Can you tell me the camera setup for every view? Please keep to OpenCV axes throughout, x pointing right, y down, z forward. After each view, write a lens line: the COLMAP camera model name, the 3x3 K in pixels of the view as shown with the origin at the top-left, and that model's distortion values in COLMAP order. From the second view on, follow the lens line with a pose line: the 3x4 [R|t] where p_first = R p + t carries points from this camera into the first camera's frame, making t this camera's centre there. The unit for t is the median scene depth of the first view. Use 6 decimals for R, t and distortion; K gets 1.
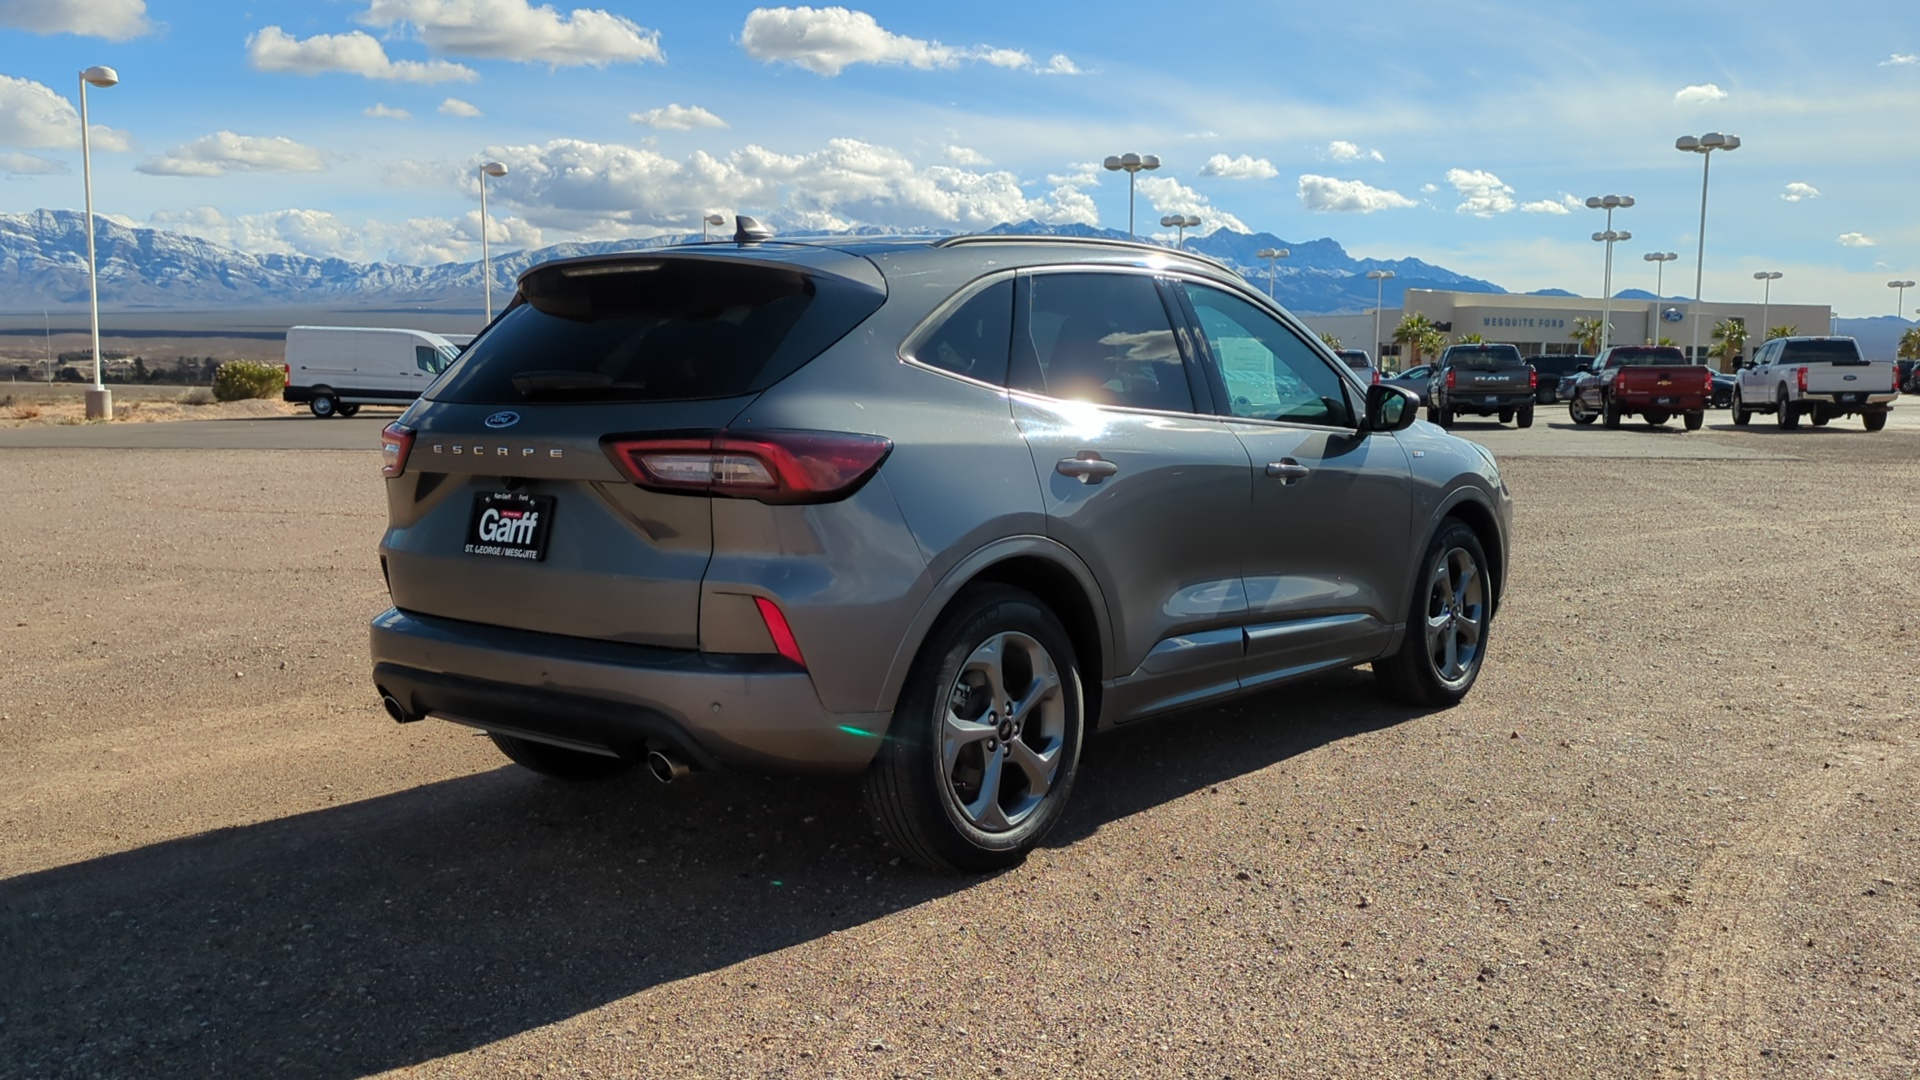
lens RADIAL K [[1646.1, 0, 971.3], [0, 1646.1, 548.5], [0, 0, 1]] dist [0.056396, -0.054919]
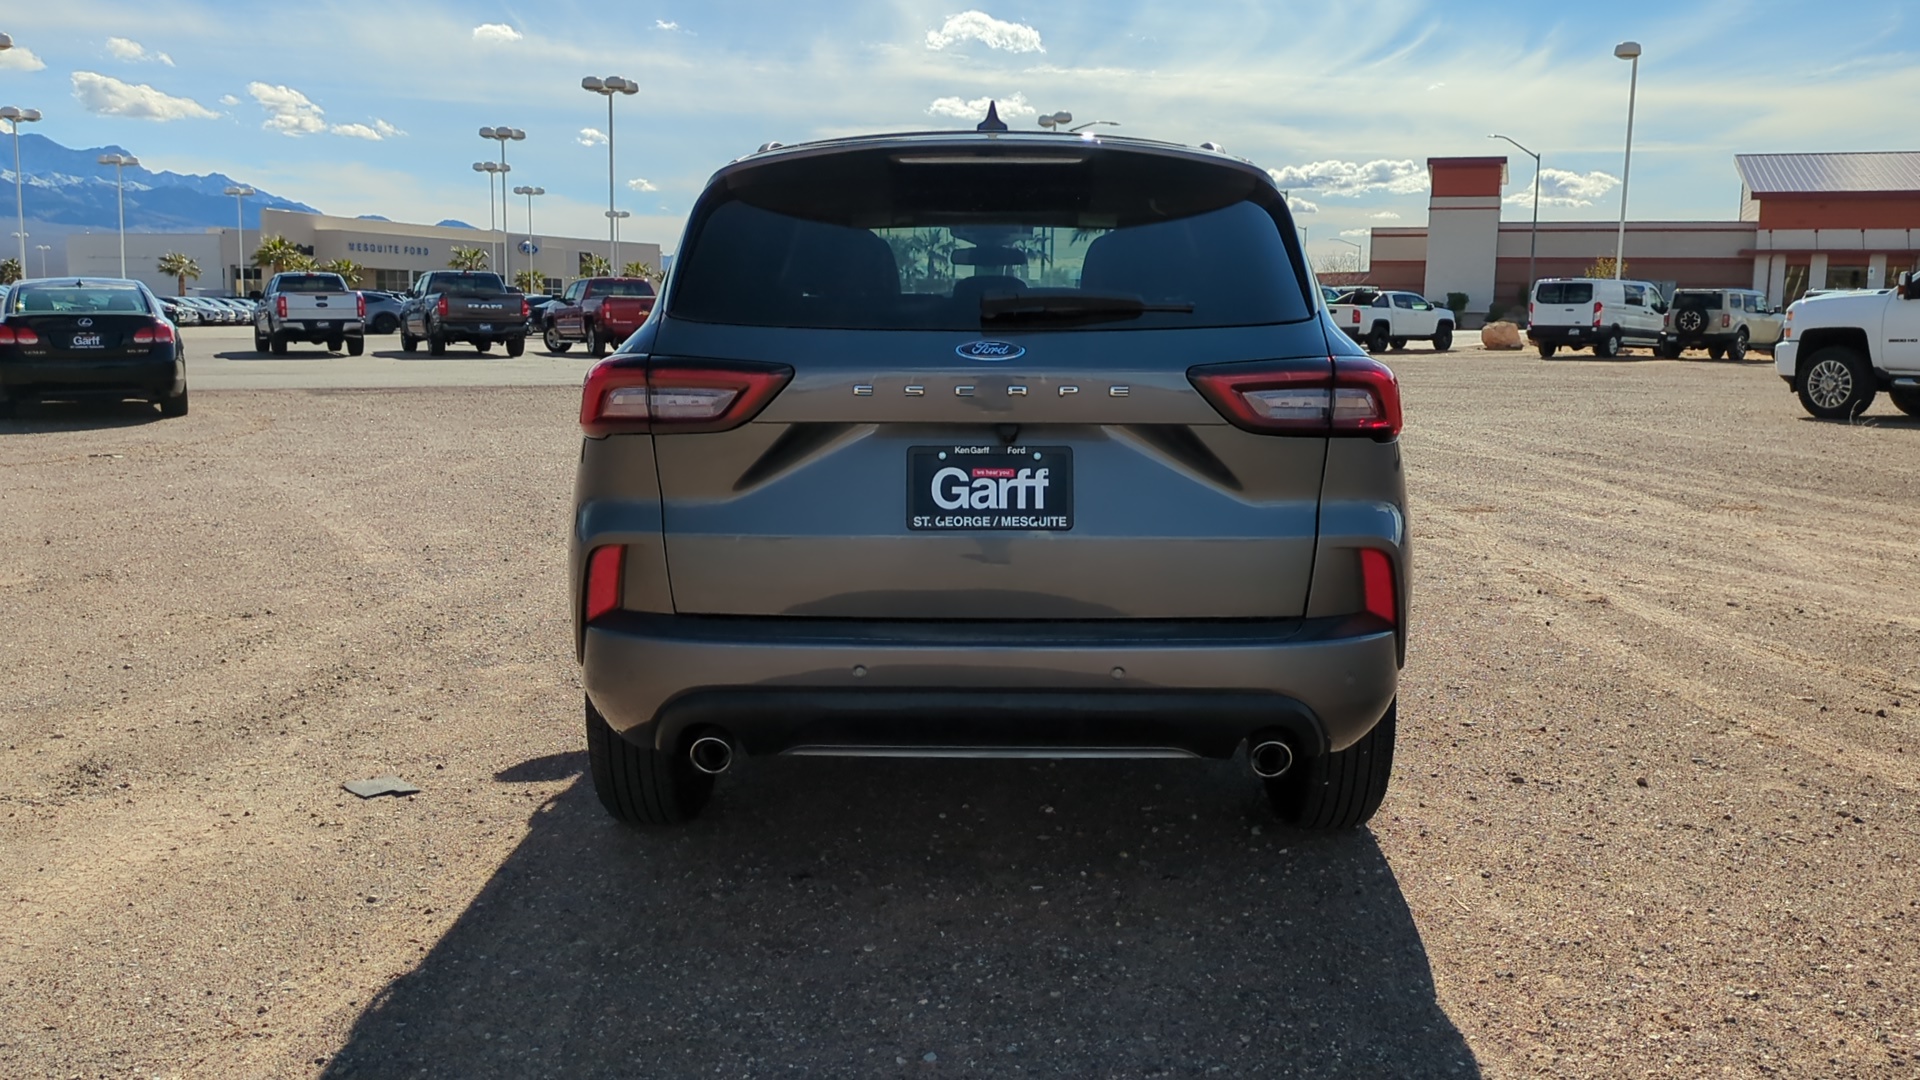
lens RADIAL K [[1642.1, 0, 978.1], [0, 1642.1, 541.9], [0, 0, 1]] dist [0.064098, -0.088138]
pose [[0.778951, -0.078654, 0.622133, -0.758122], [0.054308, 0.996837, 0.058028, -0.033168], [-0.624729, -0.011414, 0.780758, 0.401707]]
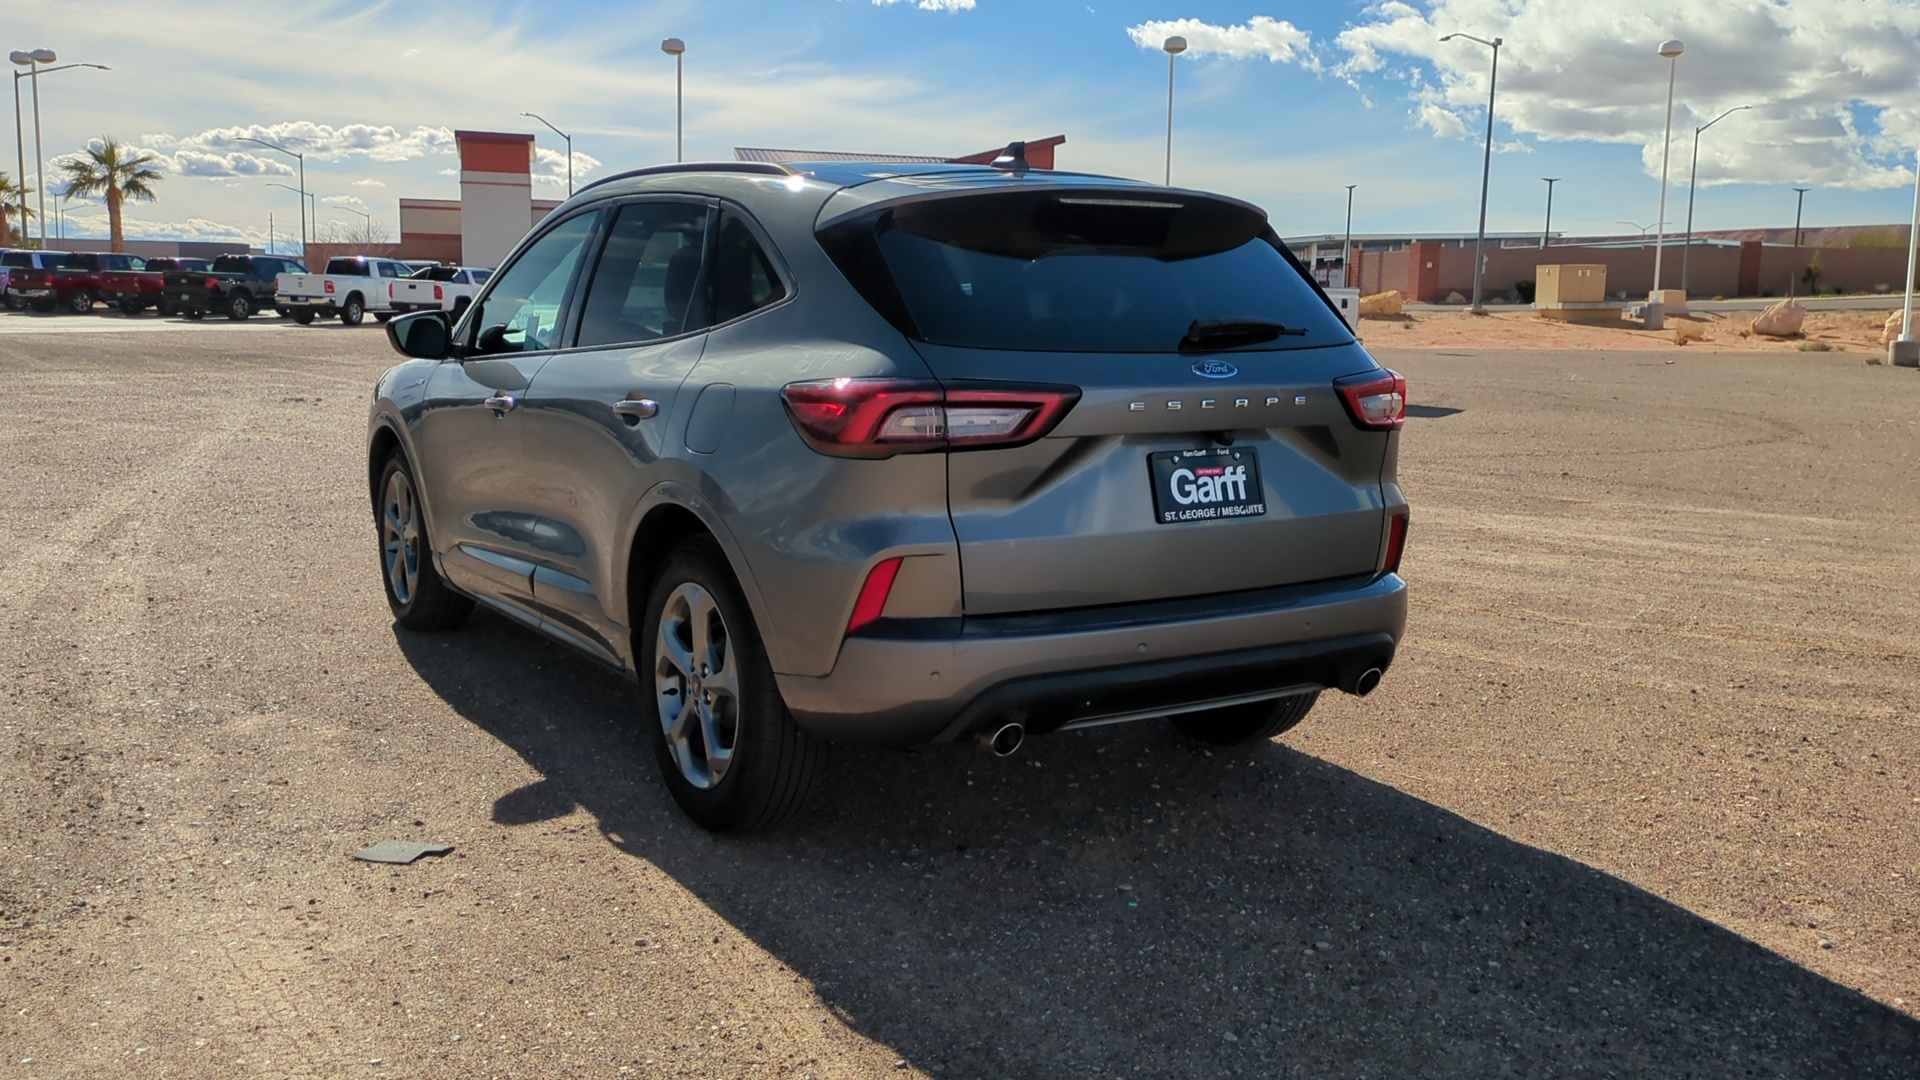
lens RADIAL K [[1642.1, 0, 978.1], [0, 1642.1, 541.9], [0, 0, 1]] dist [0.064098, -0.088138]
pose [[0.305181, -0.132544, 0.943025, -1.182606], [0.079541, 0.990354, 0.113456, -0.095728], [-0.948967, 0.040384, 0.312780, 0.830095]]
